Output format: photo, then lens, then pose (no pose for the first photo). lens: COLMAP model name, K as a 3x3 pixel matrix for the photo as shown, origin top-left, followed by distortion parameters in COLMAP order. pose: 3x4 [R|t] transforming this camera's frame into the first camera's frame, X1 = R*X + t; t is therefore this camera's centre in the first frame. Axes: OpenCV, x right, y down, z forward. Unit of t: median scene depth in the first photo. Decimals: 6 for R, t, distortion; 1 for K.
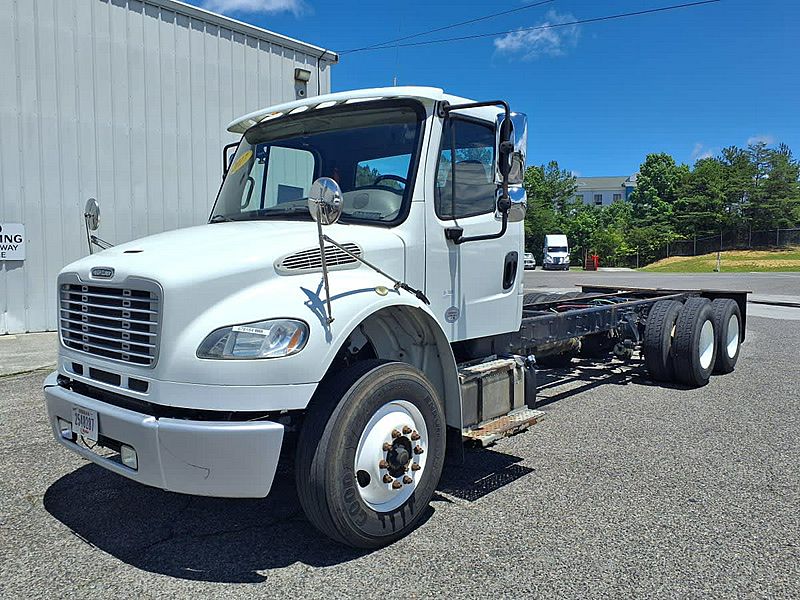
lens RADIAL K [[658.5, 0, 400.0], [0, 658.5, 300.0], [0, 0, 1]] dist [0.072702, -0.000704]
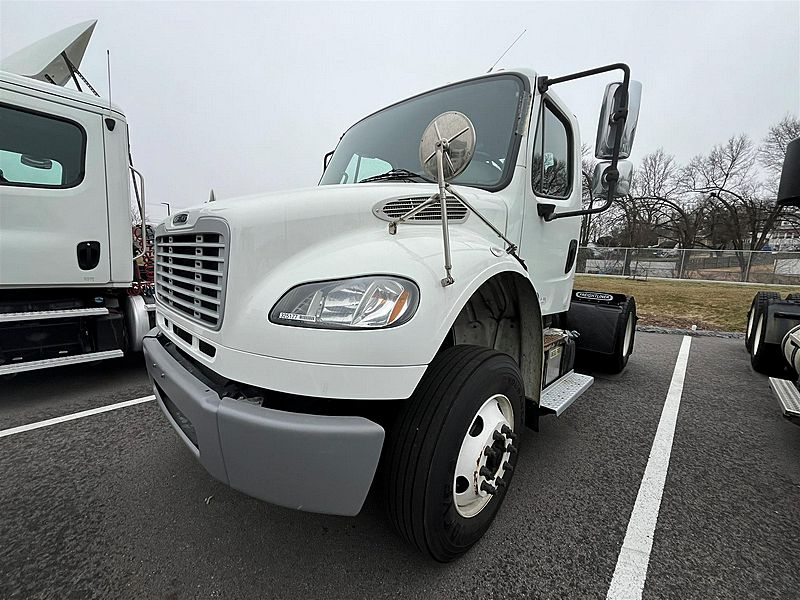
lens RADIAL K [[339.1, 0, 400.0], [0, 339.1, 300.0], [0, 0, 1]] dist [-0.001090, -0.000033]
pose [[0.997486, 0.058092, -0.040588, -0.114625], [-0.056943, 0.997959, 0.028901, 0.034779], [0.042184, -0.026517, 0.998758, 0.498055]]
